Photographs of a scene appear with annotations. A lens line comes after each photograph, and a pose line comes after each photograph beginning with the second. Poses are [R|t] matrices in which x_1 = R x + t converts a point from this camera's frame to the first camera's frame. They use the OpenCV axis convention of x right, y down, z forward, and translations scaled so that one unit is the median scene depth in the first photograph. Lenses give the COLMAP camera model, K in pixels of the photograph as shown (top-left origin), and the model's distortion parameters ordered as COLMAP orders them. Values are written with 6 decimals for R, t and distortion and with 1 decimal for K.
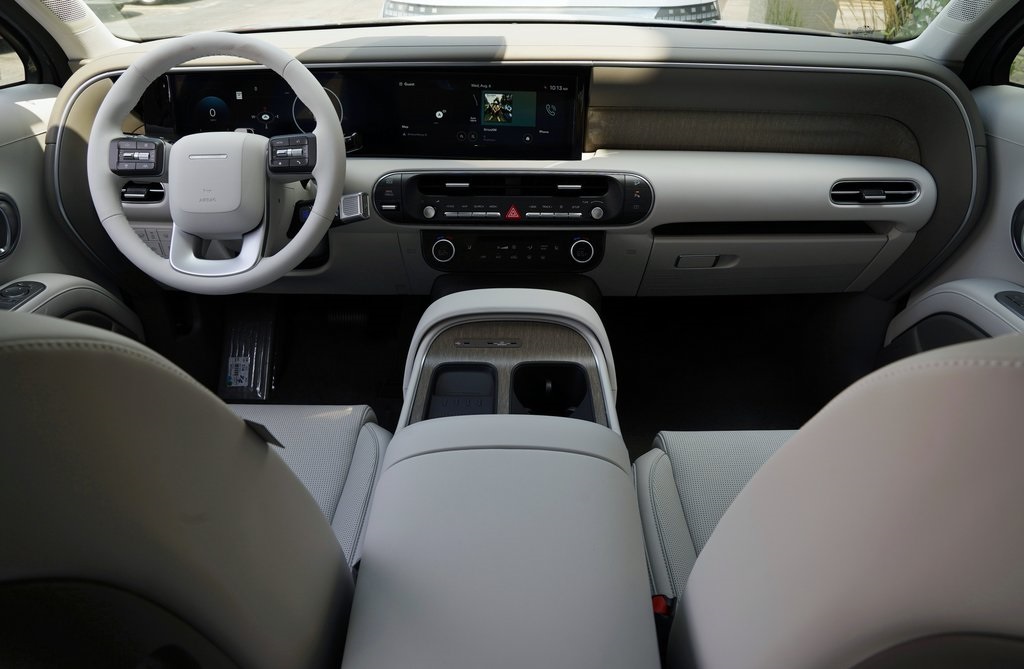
lens RADIAL K [[709.5, 0, 512.0], [0, 709.5, 334.5], [0, 0, 1]] dist [-0.137339, 0.093925]
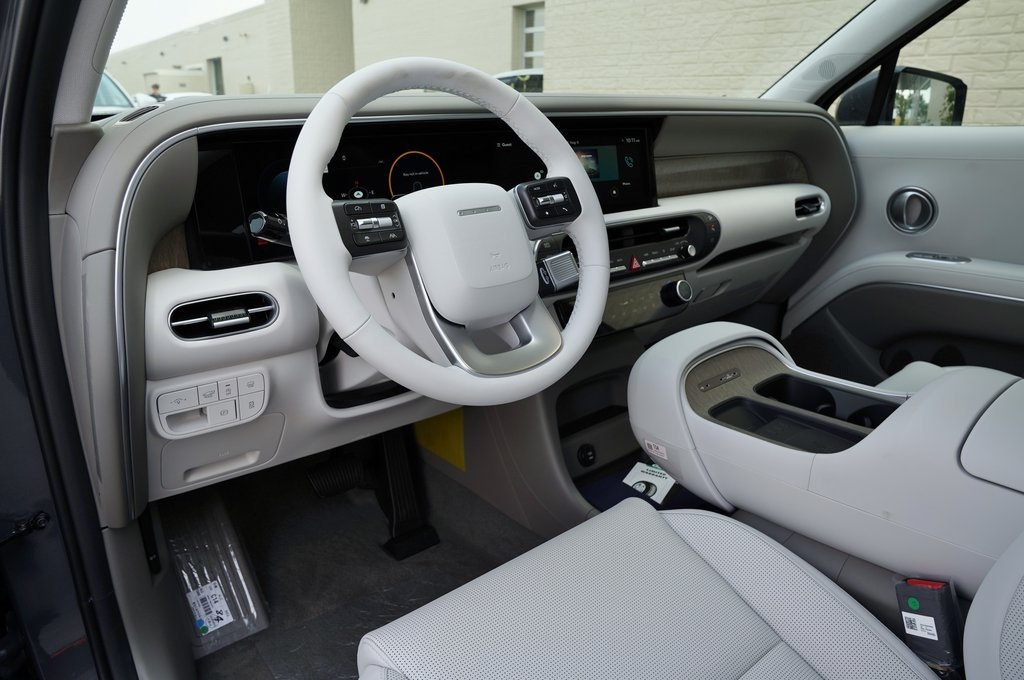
lens RADIAL K [[706.0, 0, 512.0], [0, 706.0, 340.0], [0, 0, 1]] dist [-0.135106, 0.096077]
pose [[0.756183, -0.215321, 0.617920, -0.755066], [0.337195, 0.937502, -0.085962, -0.047837], [-0.560791, 0.273362, 0.781528, 0.372049]]
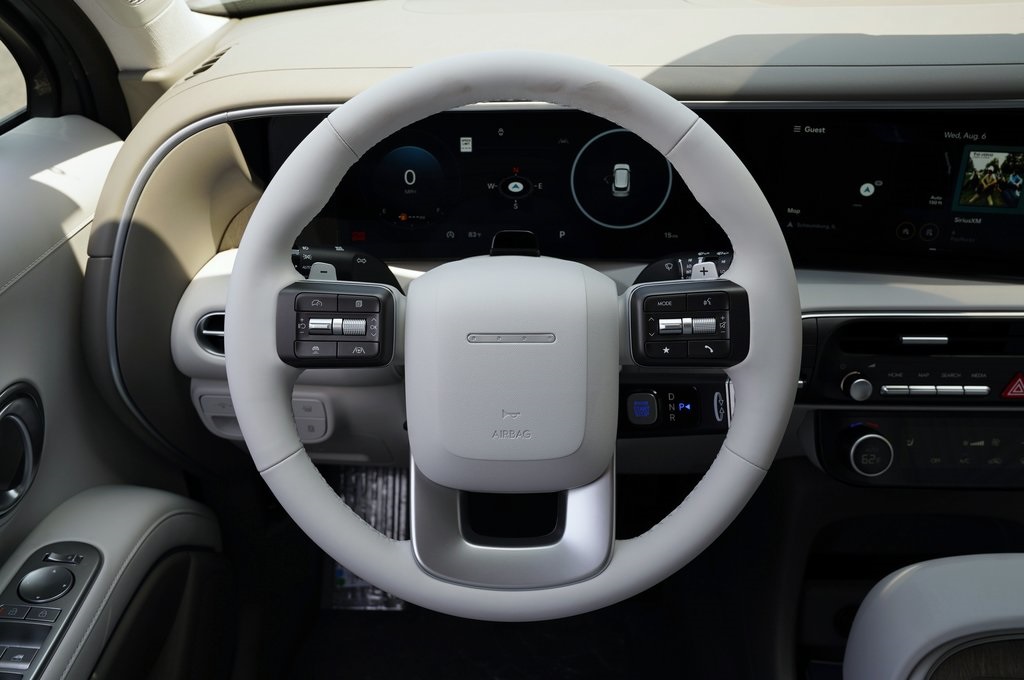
lens RADIAL K [[908.1, 0, 506.6], [0, 908.1, 342.3], [0, 0, 1]] dist [-0.060757, 0.122889]
pose [[0.999927, -0.002190, -0.011904, -0.367435], [0.002612, 0.999362, 0.035626, -0.232014], [0.011819, -0.035654, 0.999294, 0.342502]]
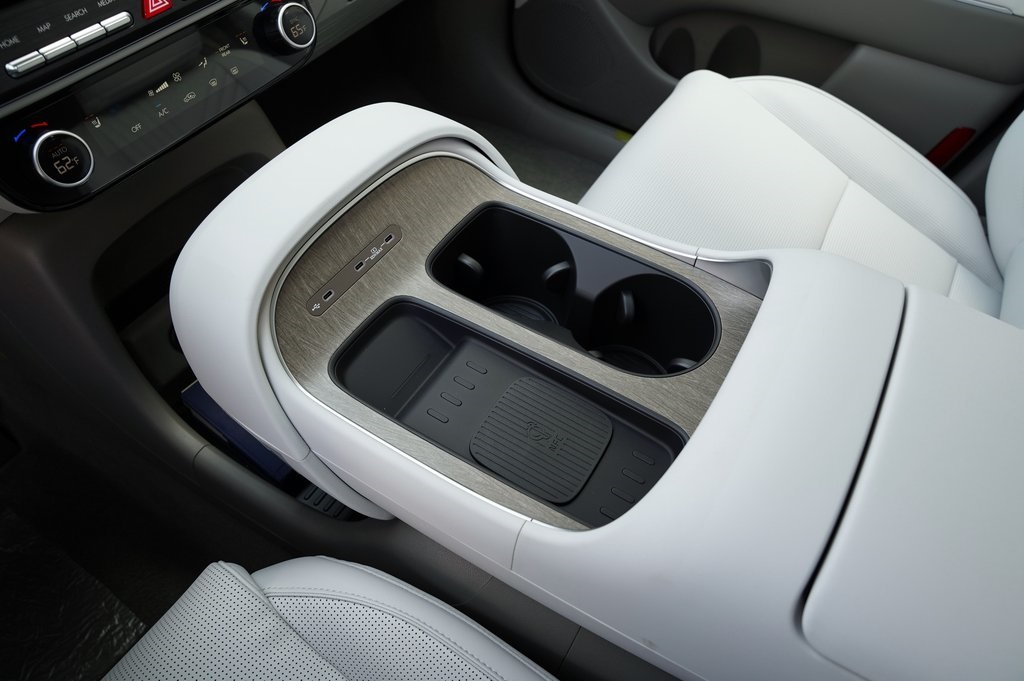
lens RADIAL K [[706.0, 0, 512.0], [0, 706.0, 340.5], [0, 0, 1]] dist [-0.135106, 0.096077]
pose [[0.502393, -0.649454, 0.570798, -0.263274], [0.382043, 0.758957, 0.527283, -0.149114], [-0.775657, -0.046834, 0.629414, 0.565067]]
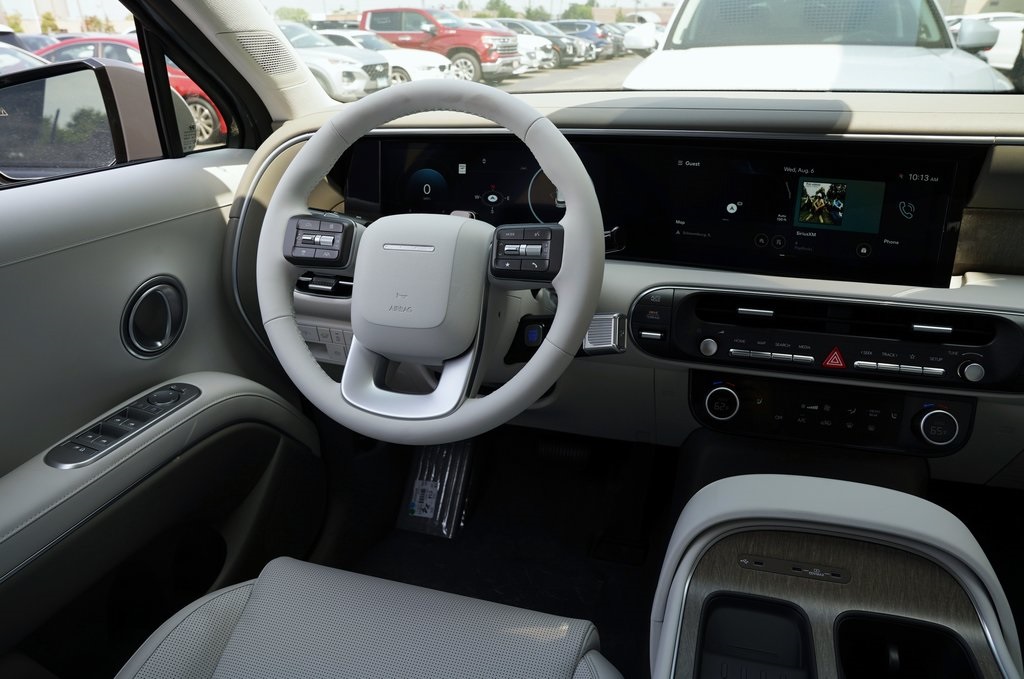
lens RADIAL K [[706.0, 0, 512.0], [0, 706.0, 339.5], [0, 0, 1]] dist [-0.135106, 0.096077]
pose [[0.956182, 0.087588, -0.279366, -0.111104], [-0.120198, 0.987517, -0.101792, -0.088668], [0.266963, 0.130911, 0.954774, 0.299780]]
